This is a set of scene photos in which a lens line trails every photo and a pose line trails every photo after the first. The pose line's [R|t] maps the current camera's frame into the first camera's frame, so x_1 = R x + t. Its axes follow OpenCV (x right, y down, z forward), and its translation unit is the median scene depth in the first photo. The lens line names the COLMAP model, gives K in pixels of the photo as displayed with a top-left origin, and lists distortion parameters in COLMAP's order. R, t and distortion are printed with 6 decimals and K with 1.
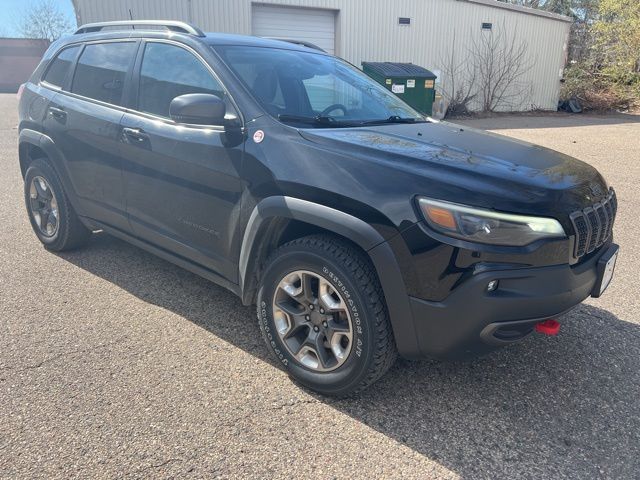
lens RADIAL K [[500.6, 0, 318.8], [0, 500.6, 241.0], [0, 0, 1]] dist [0.068521, -0.085081]
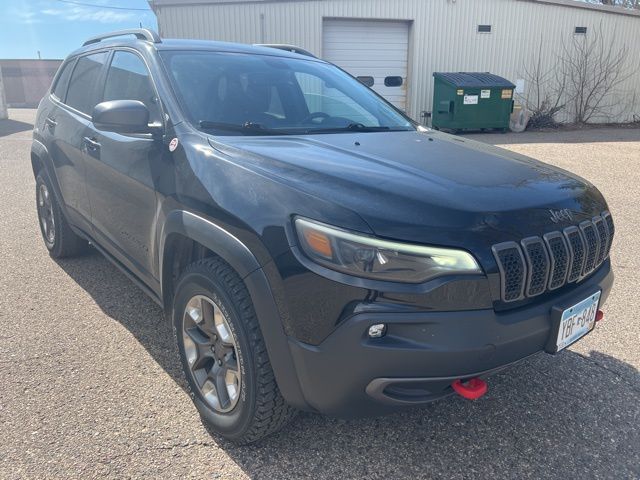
lens RADIAL K [[495.0, 0, 320.0], [0, 495.0, 240.0], [0, 0, 1]] dist [0.057017, -0.067532]
pose [[0.978822, 0.040298, -0.200709, 0.237874], [-0.045756, 0.998696, -0.022628, -0.019494], [0.199536, 0.031333, 0.979389, 0.122660]]
